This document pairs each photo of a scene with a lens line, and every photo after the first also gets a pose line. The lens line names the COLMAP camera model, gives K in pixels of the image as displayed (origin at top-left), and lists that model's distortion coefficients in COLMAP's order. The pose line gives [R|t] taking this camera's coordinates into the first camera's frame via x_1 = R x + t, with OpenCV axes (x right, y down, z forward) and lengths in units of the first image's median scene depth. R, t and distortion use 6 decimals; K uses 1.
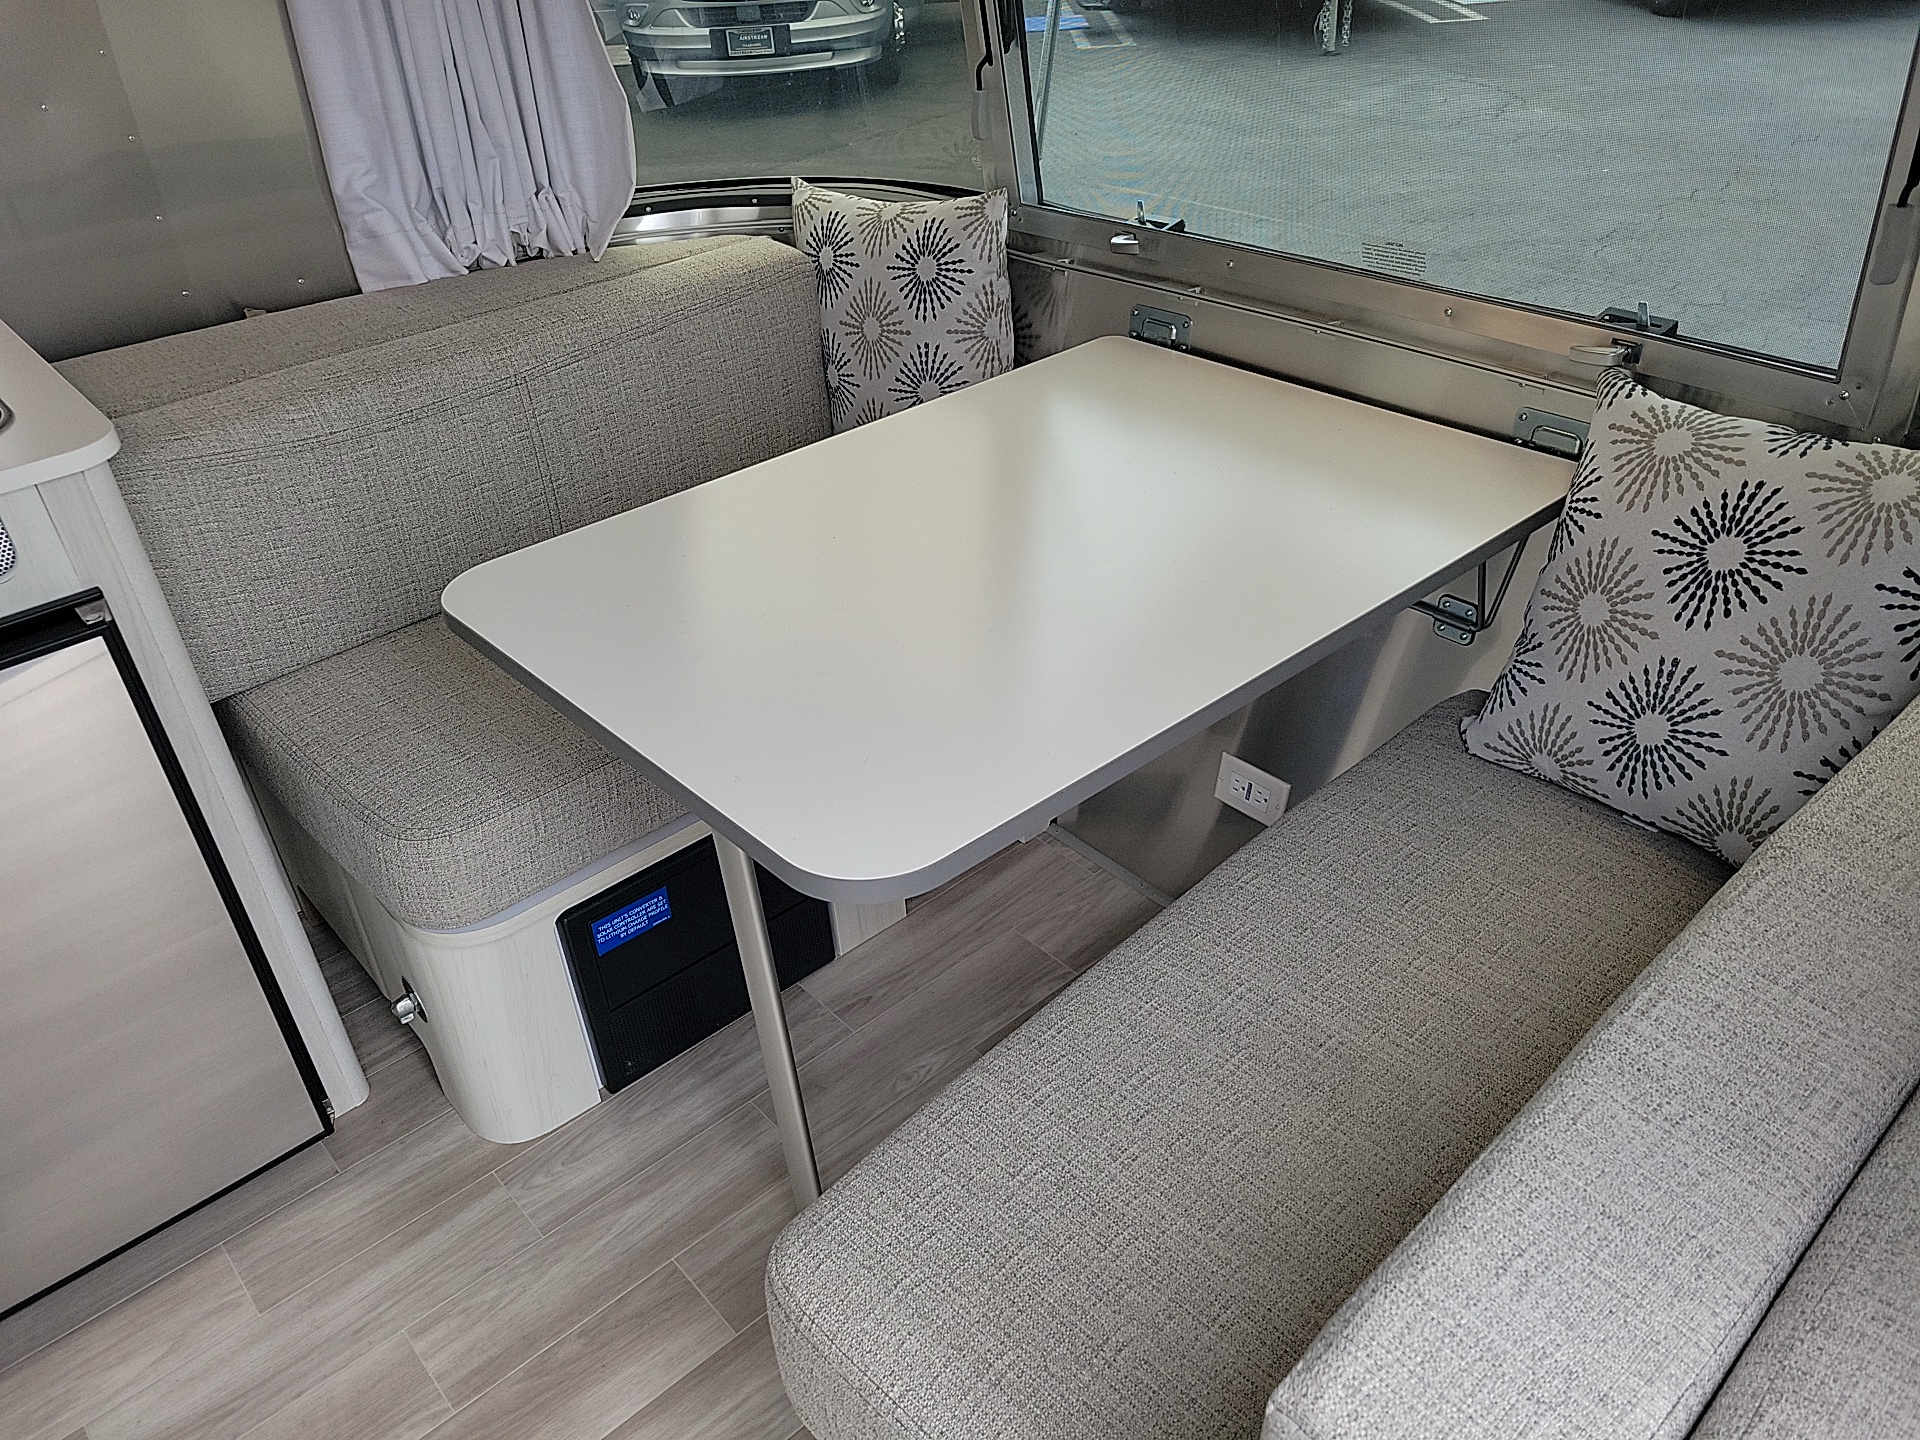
lens RADIAL K [[1446.7, 0, 949.8], [0, 1446.7, 718.6], [0, 0, 1]] dist [0.060337, -0.038156]
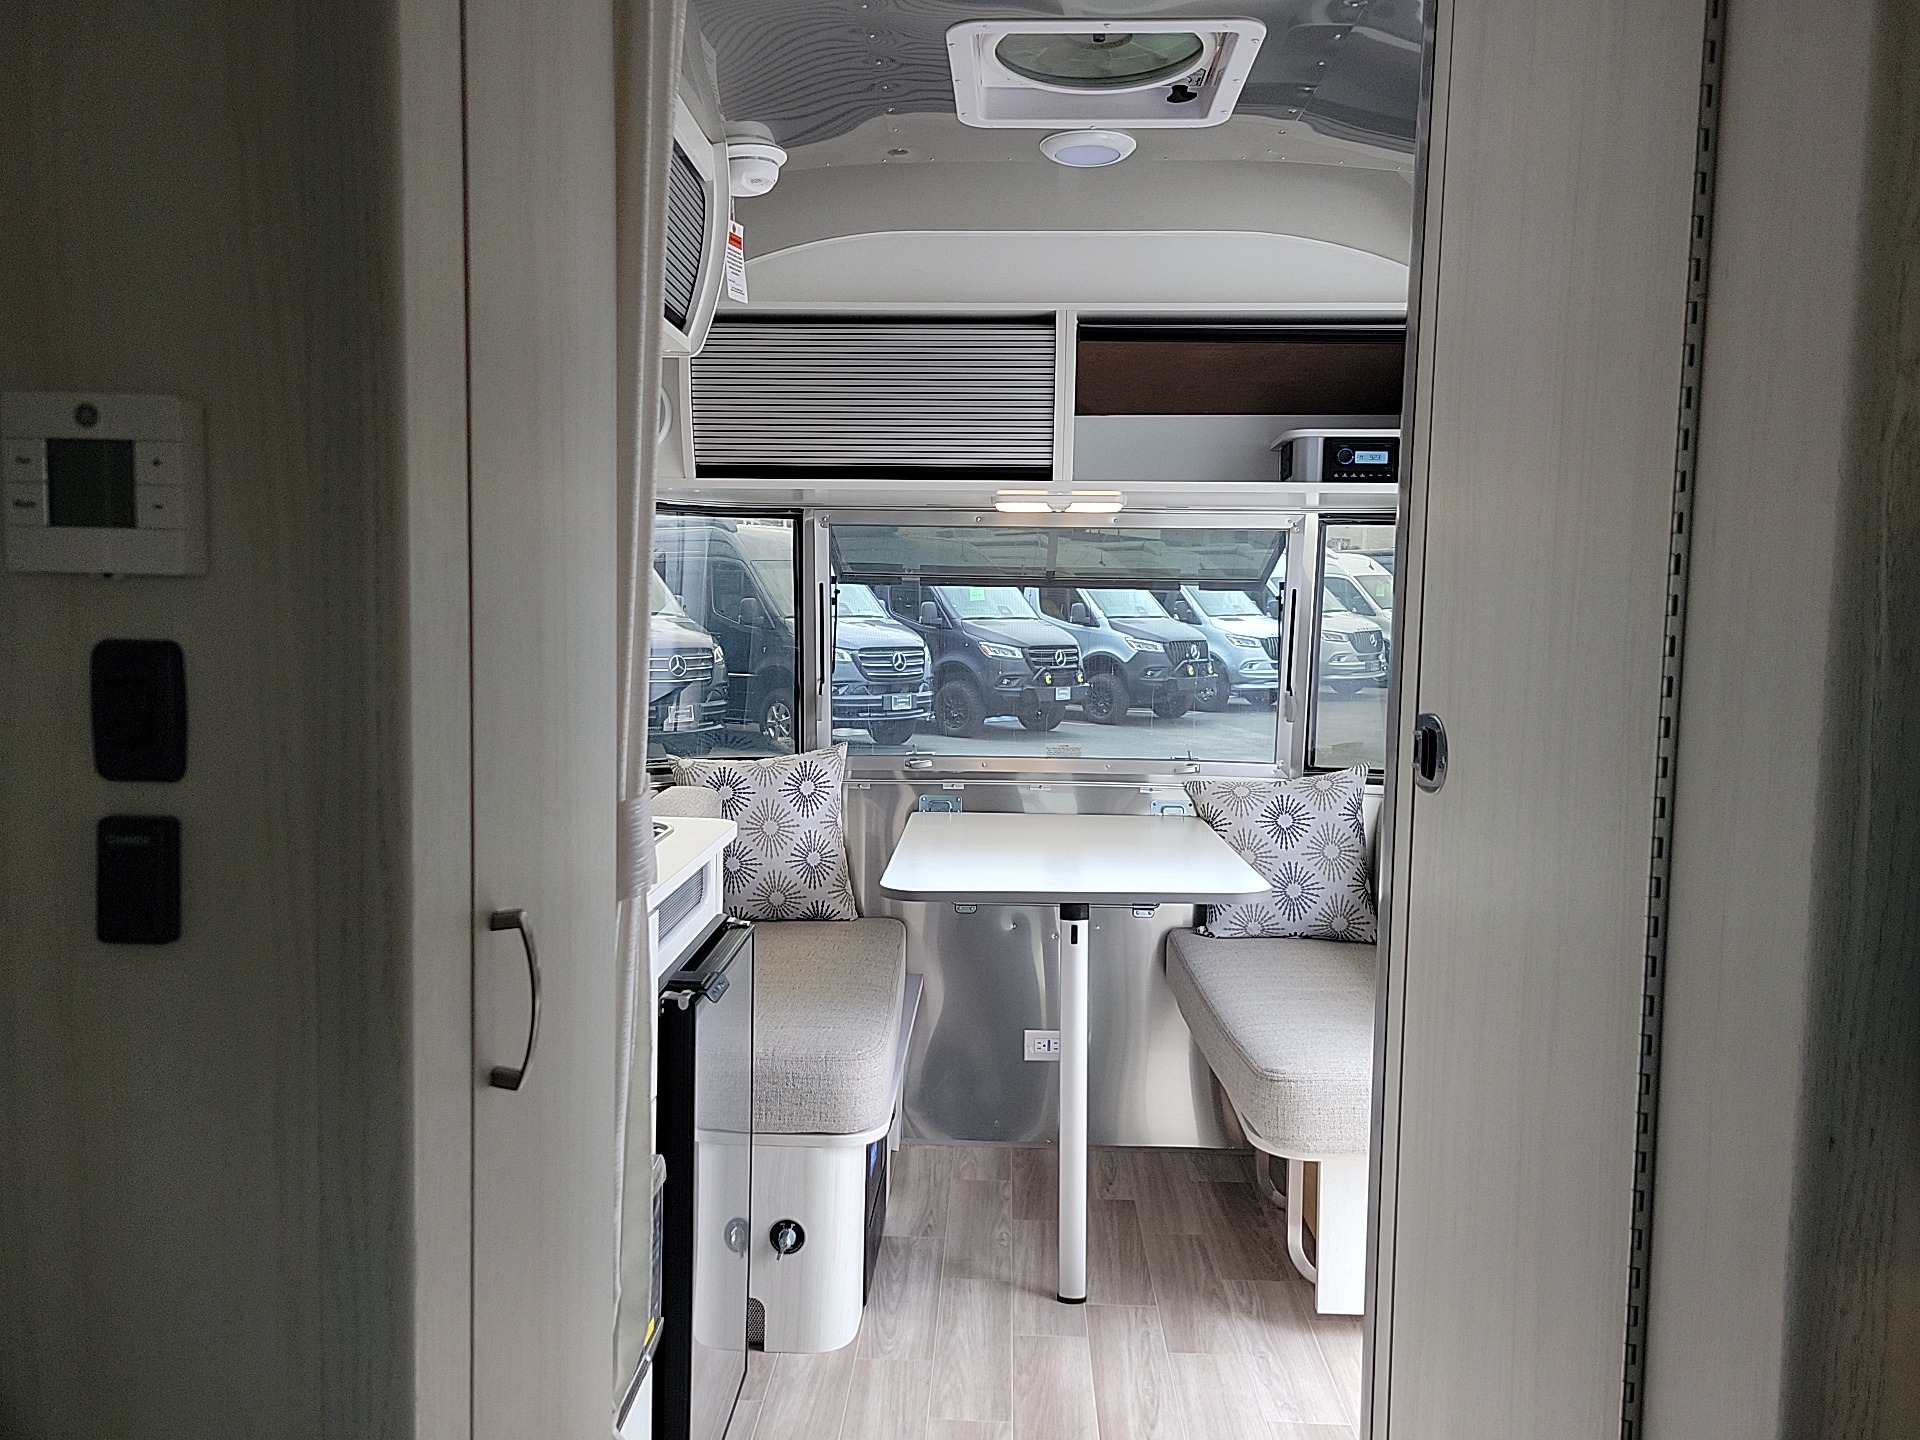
lens RADIAL K [[1446.7, 0, 949.8], [0, 1446.7, 718.6], [0, 0, 1]] dist [0.060337, -0.038156]
pose [[0.695213, 0.000327, 0.718803, -1.258912], [0.350823, 0.872652, -0.339707, 0.285801], [-0.627377, 0.488342, 0.606565, -0.191500]]
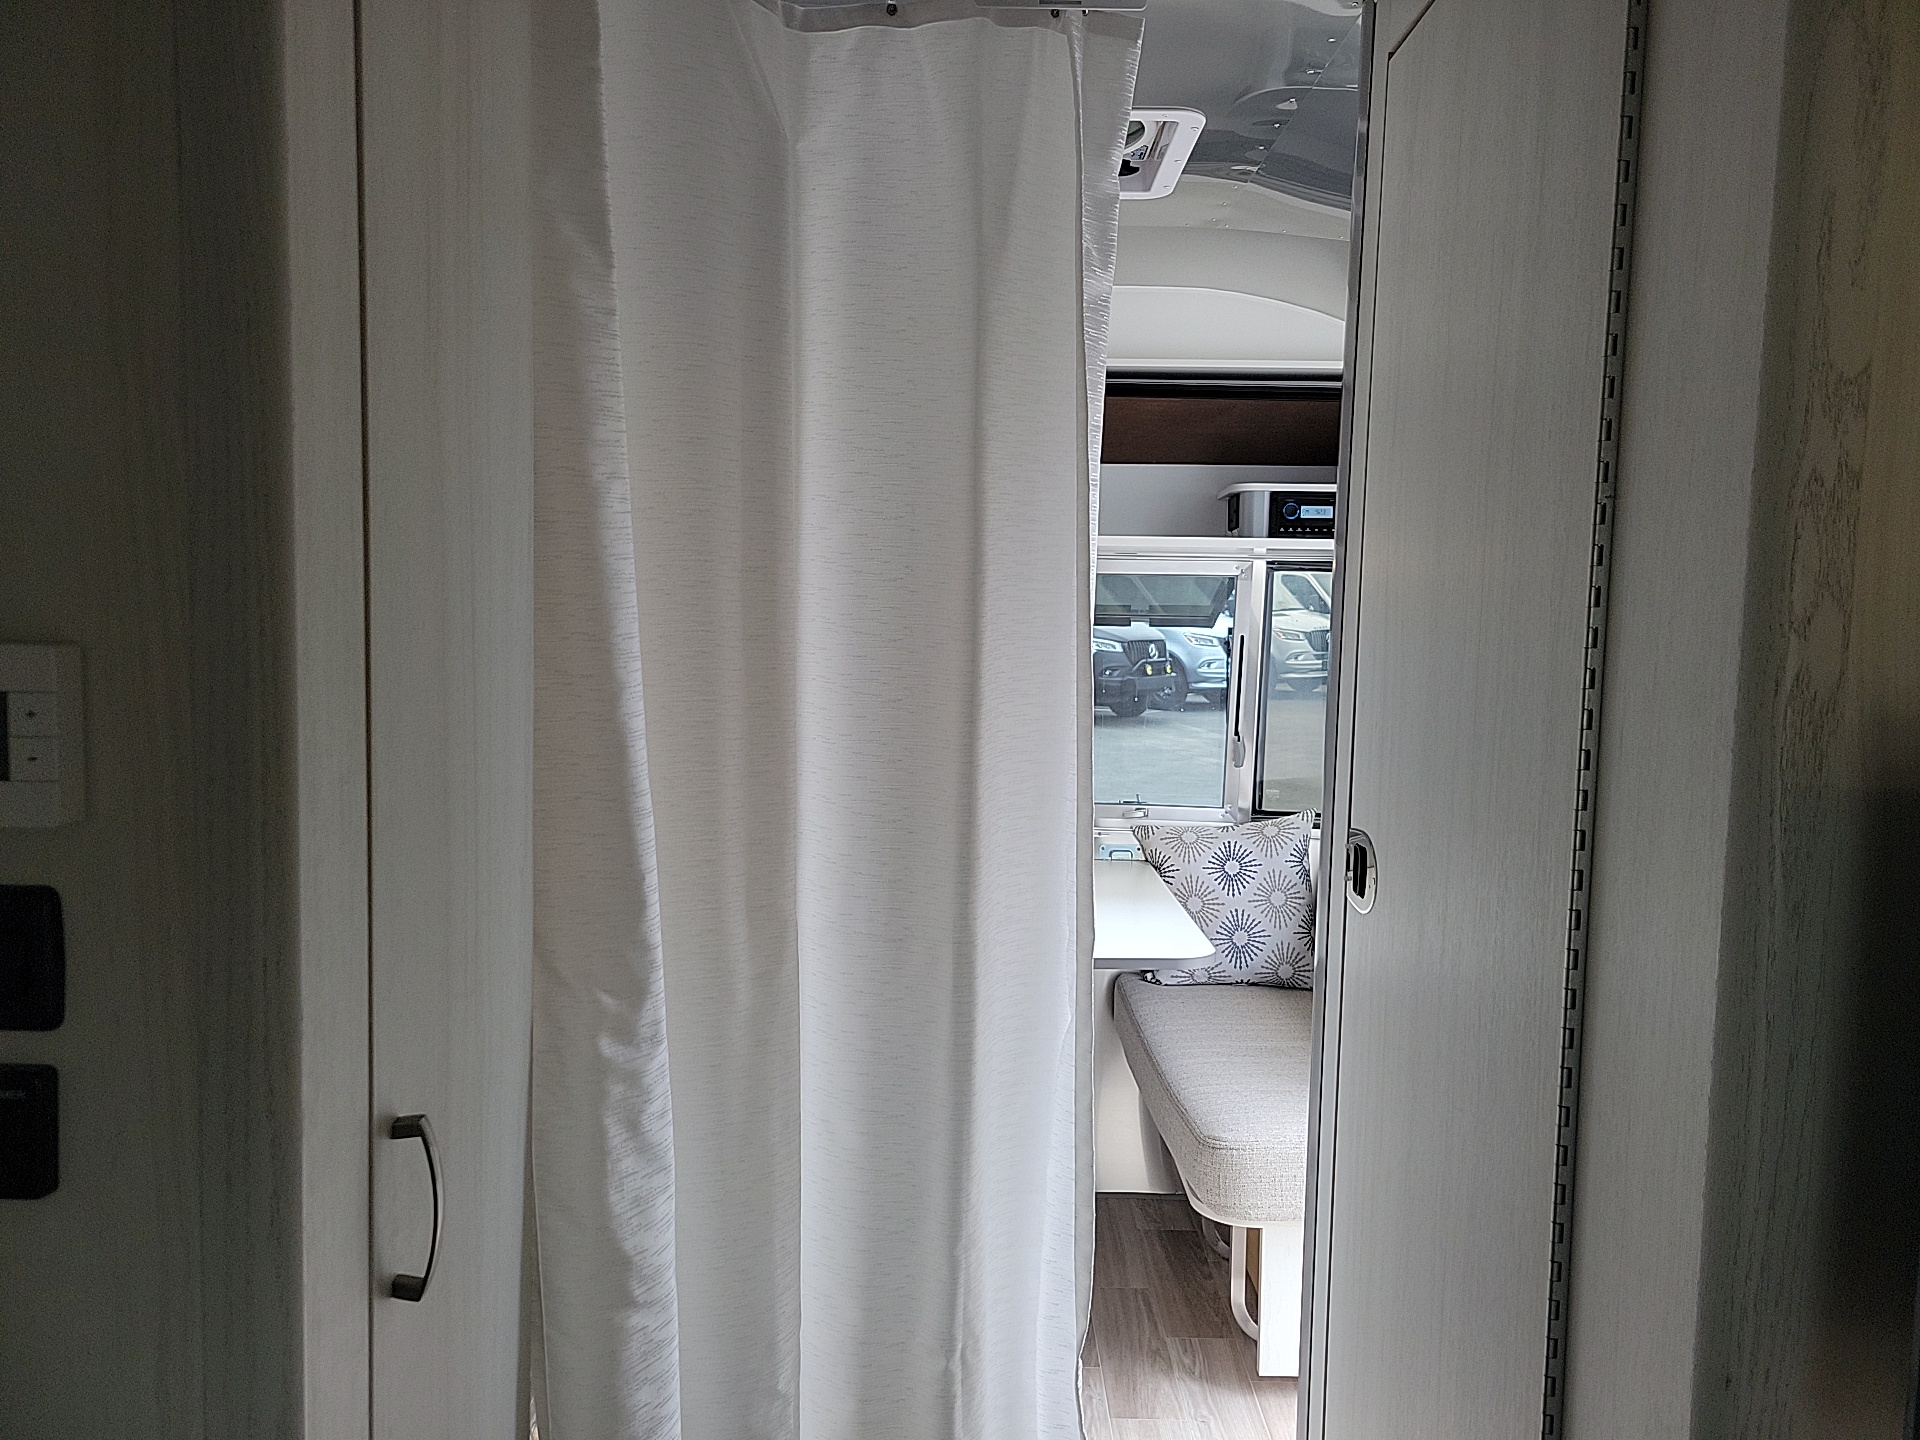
lens RADIAL K [[1451.7, 0, 954.5], [0, 1451.7, 721.3], [0, 0, 1]] dist [0.060344, -0.044882]
pose [[0.672767, -0.003478, 0.739847, -1.249627], [0.359595, 0.875467, -0.322876, 0.245427], [-0.646589, 0.483265, 0.590235, -0.221171]]
